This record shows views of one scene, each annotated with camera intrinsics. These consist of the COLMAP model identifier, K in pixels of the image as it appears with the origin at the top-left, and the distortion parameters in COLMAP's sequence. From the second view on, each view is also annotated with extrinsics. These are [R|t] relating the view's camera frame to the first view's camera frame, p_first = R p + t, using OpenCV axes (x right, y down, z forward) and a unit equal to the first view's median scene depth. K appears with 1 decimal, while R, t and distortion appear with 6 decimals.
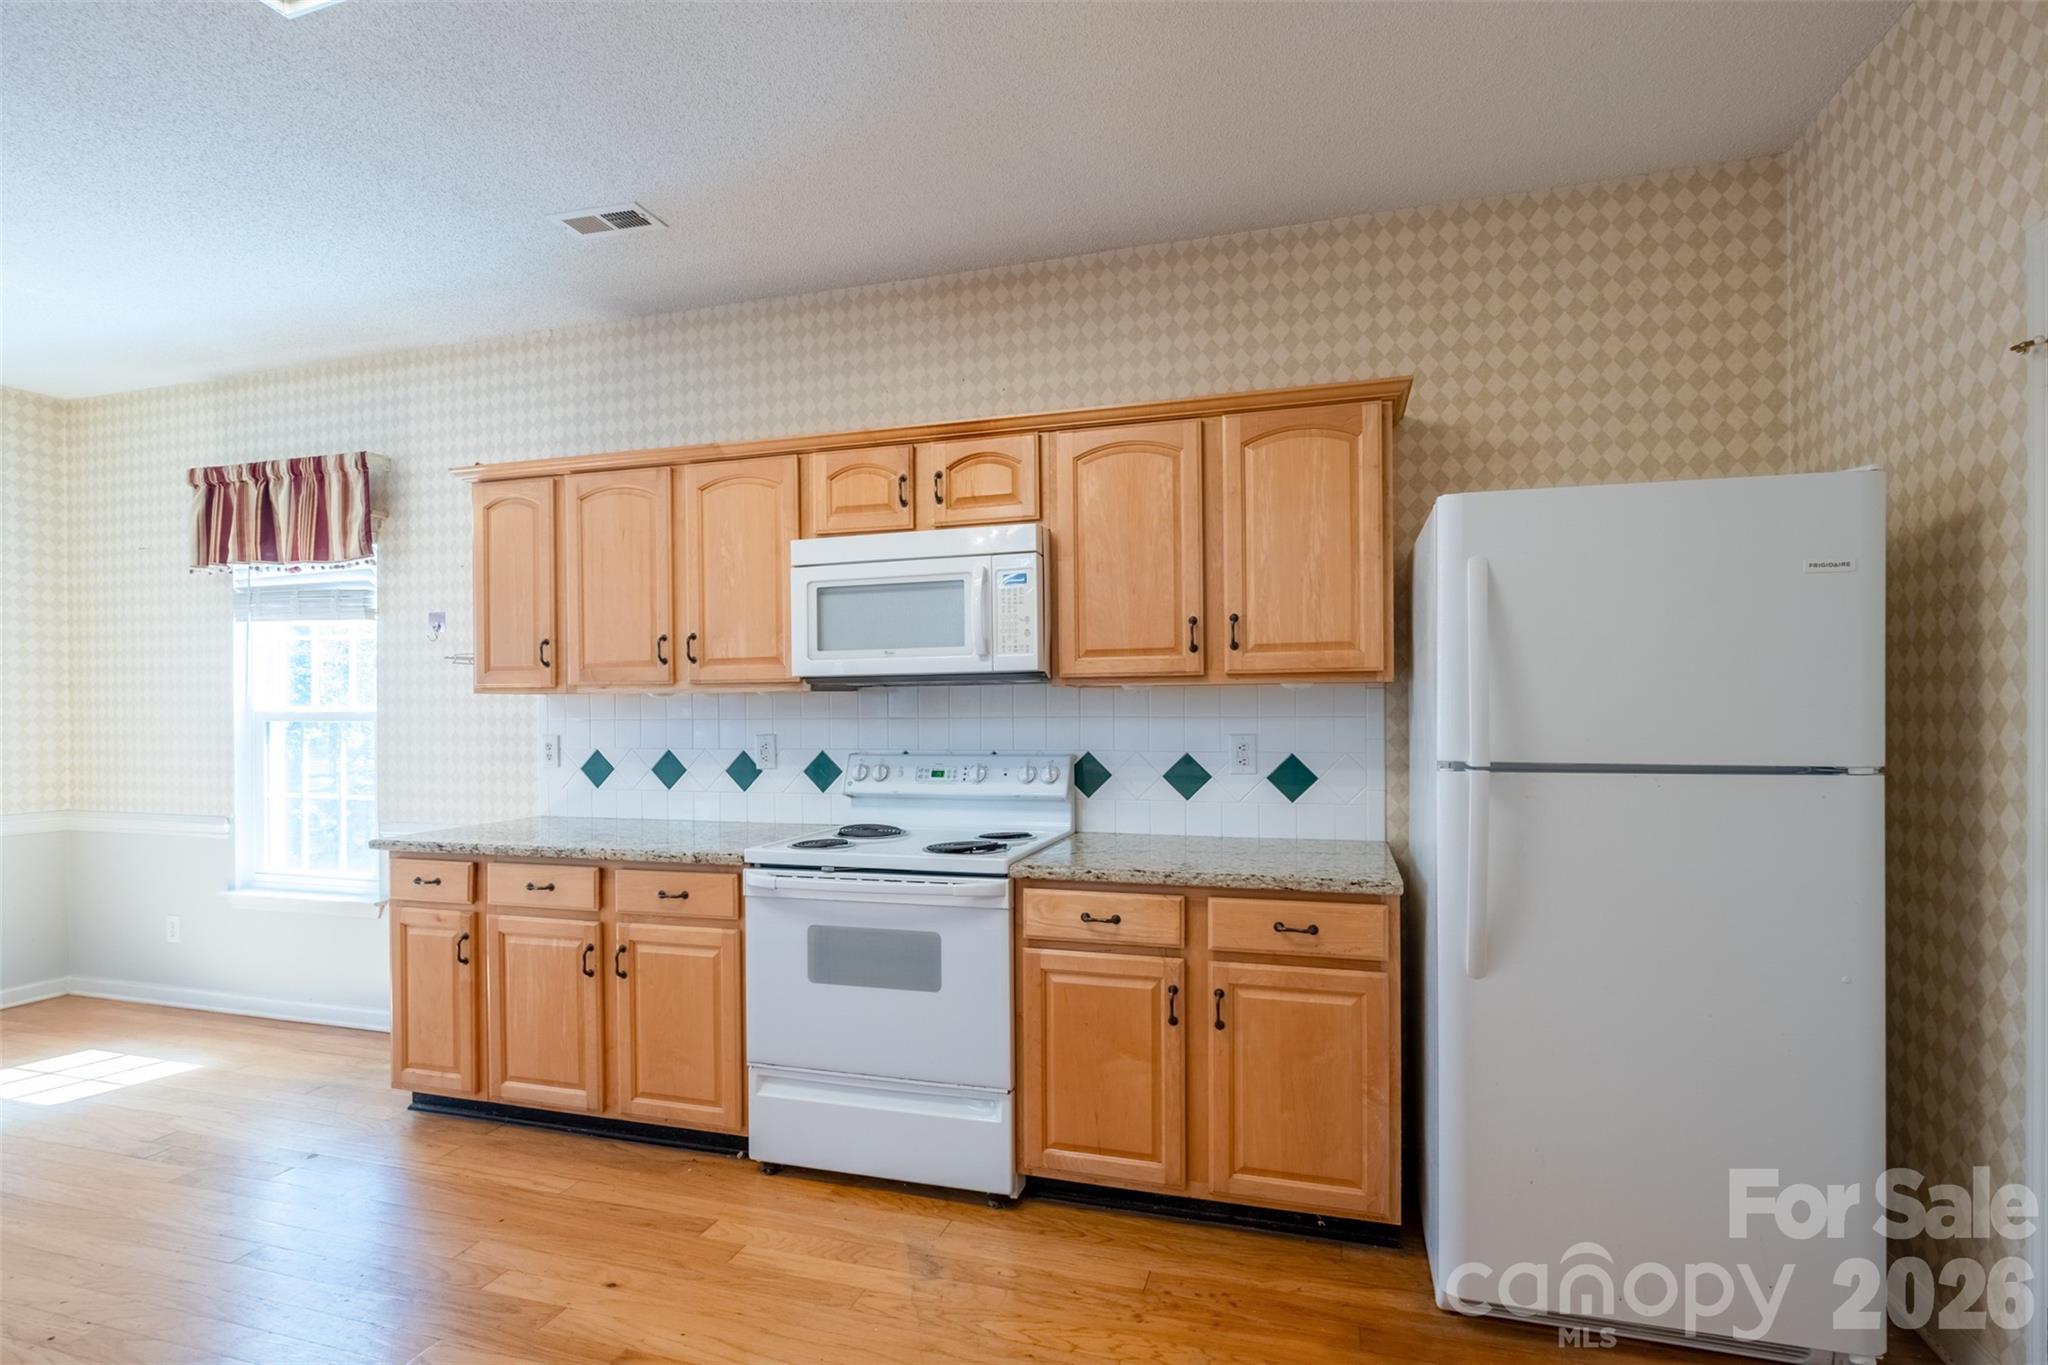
lens RADIAL K [[911.9, 0, 1044.9], [0, 911.9, 701.1], [0, 0, 1]] dist [-0.014196, 0.003494]
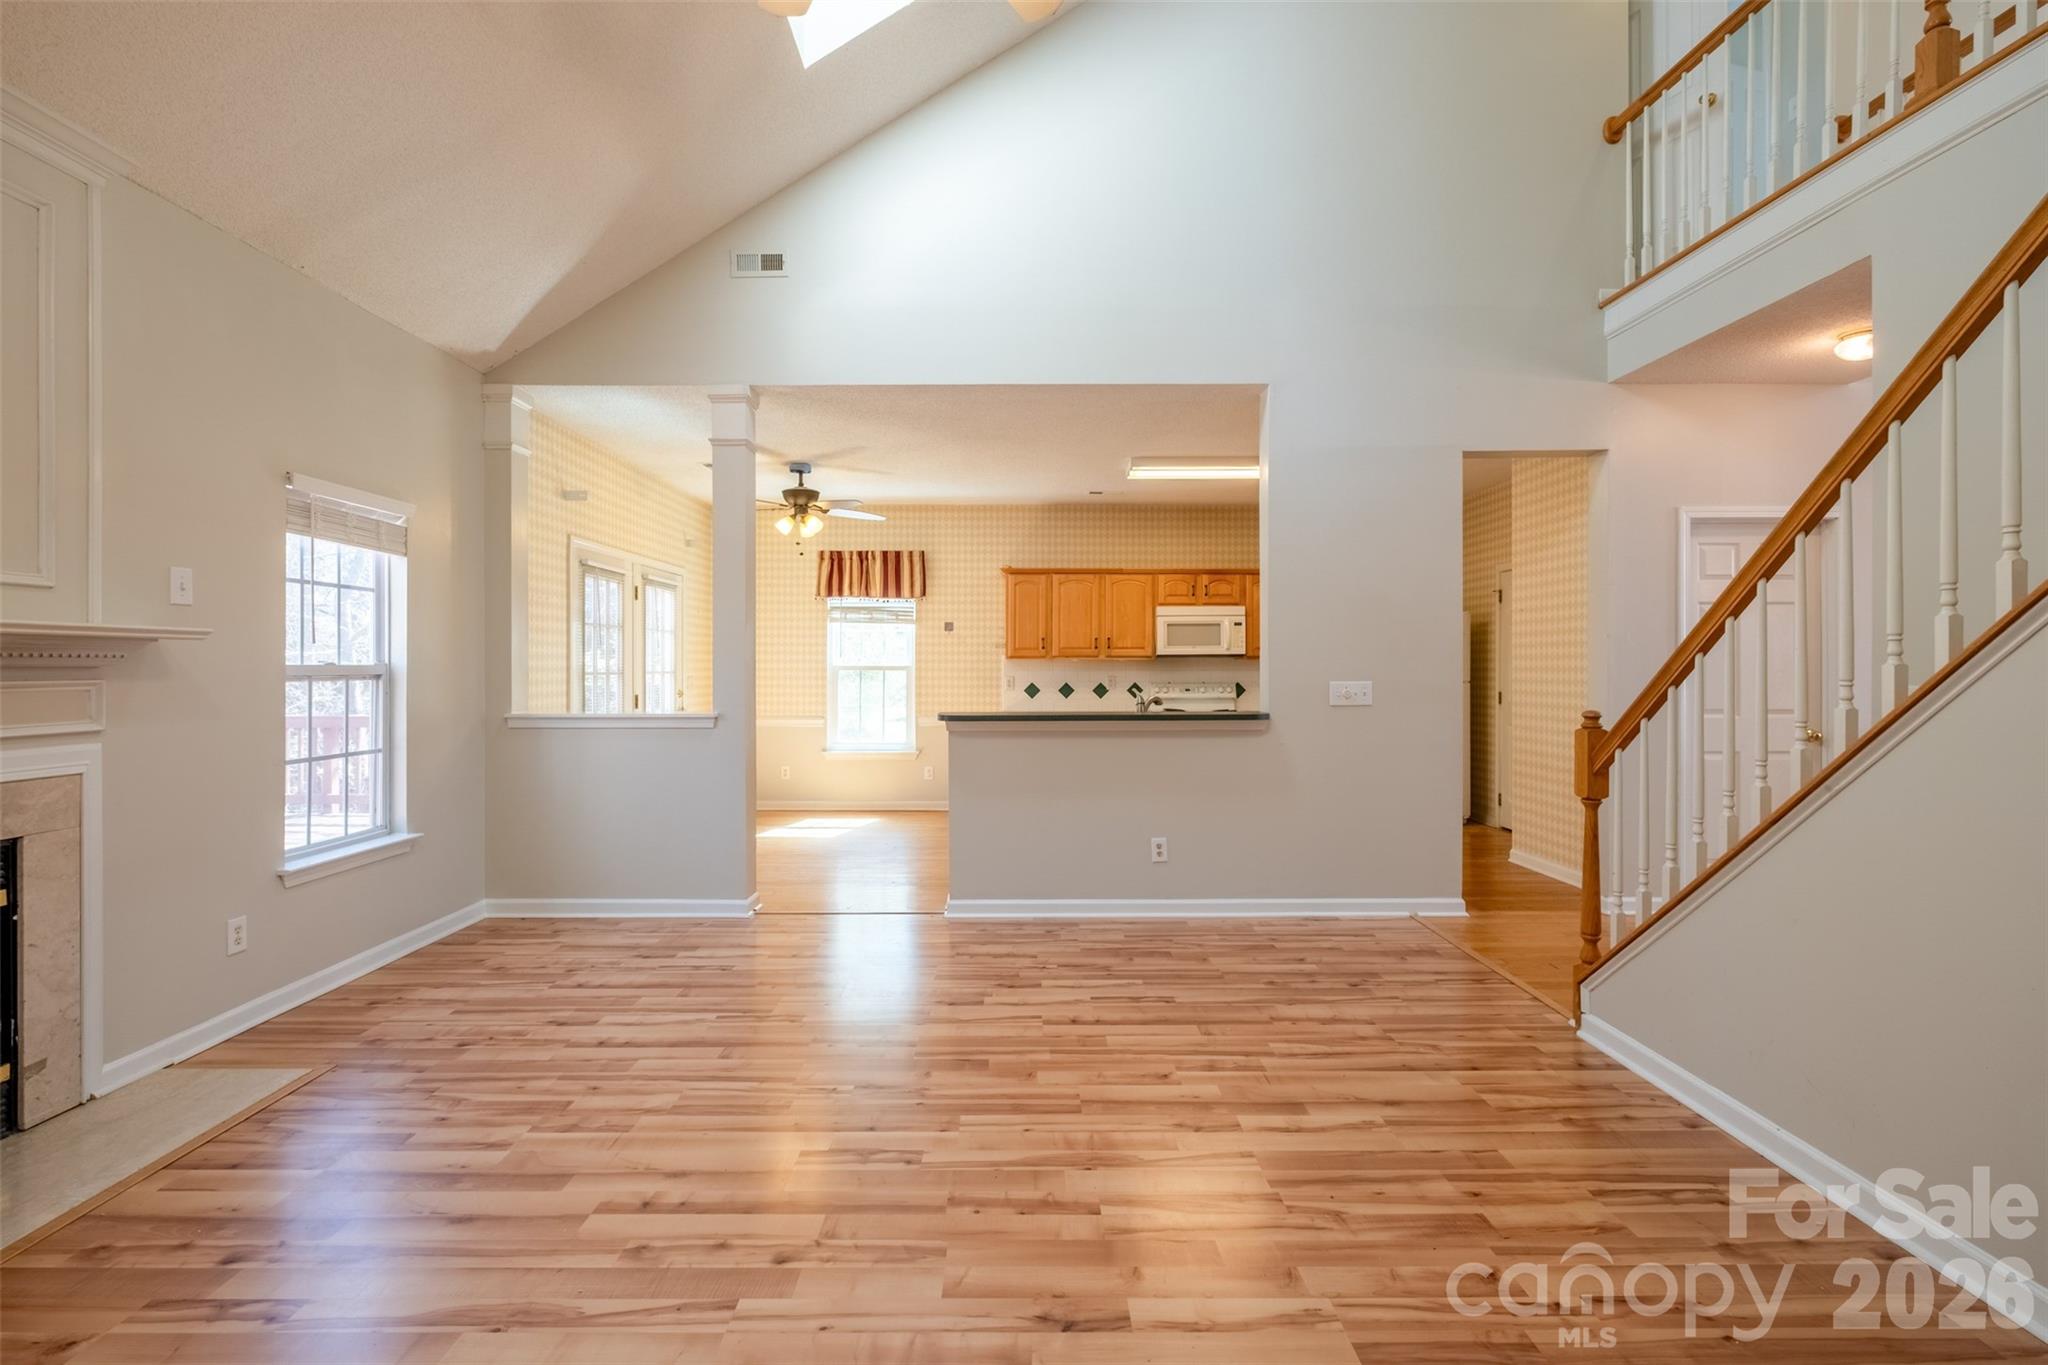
lens RADIAL K [[911.9, 0, 1011.0], [0, 911.9, 683.7], [0, 0, 1]] dist [-0.014196, 0.003494]
pose [[0.955793, 0.004283, 0.294011, -1.176192], [-0.009323, 0.999833, 0.015742, 0.017972], [-0.293894, -0.017787, 0.955673, -1.206269]]
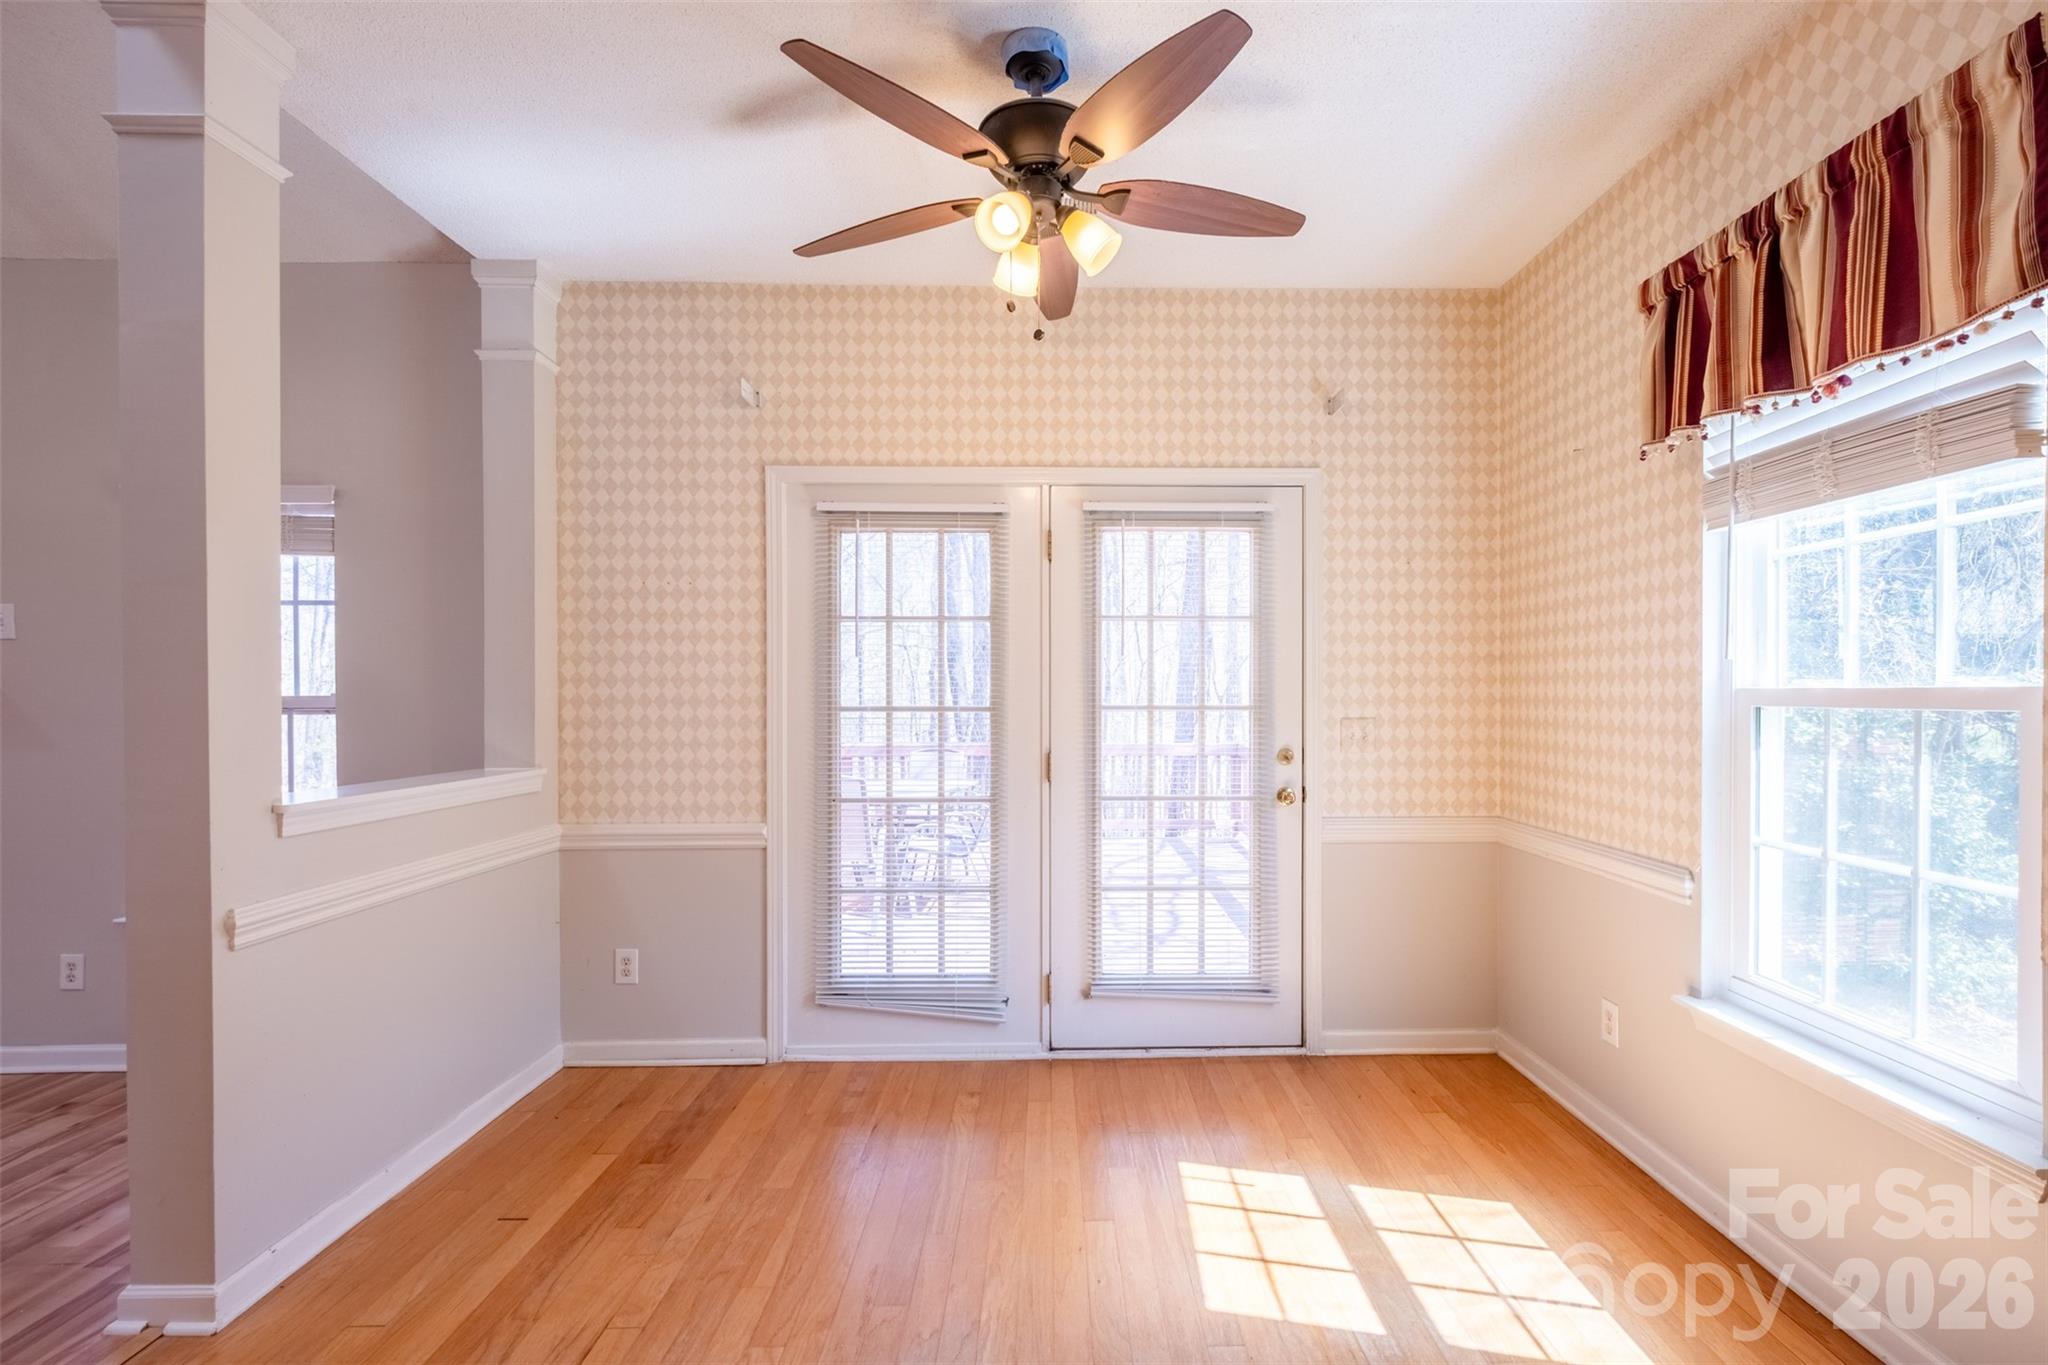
lens RADIAL K [[911.9, 0, 1140.4], [0, 911.9, 703.4], [0, 0, 1]] dist [-0.014196, 0.003494]
pose [[0.336551, 0.017185, -0.941509, -0.499903], [-0.000389, 0.999836, 0.018111, 0.011161], [0.941665, -0.005729, 0.336502, 0.493419]]
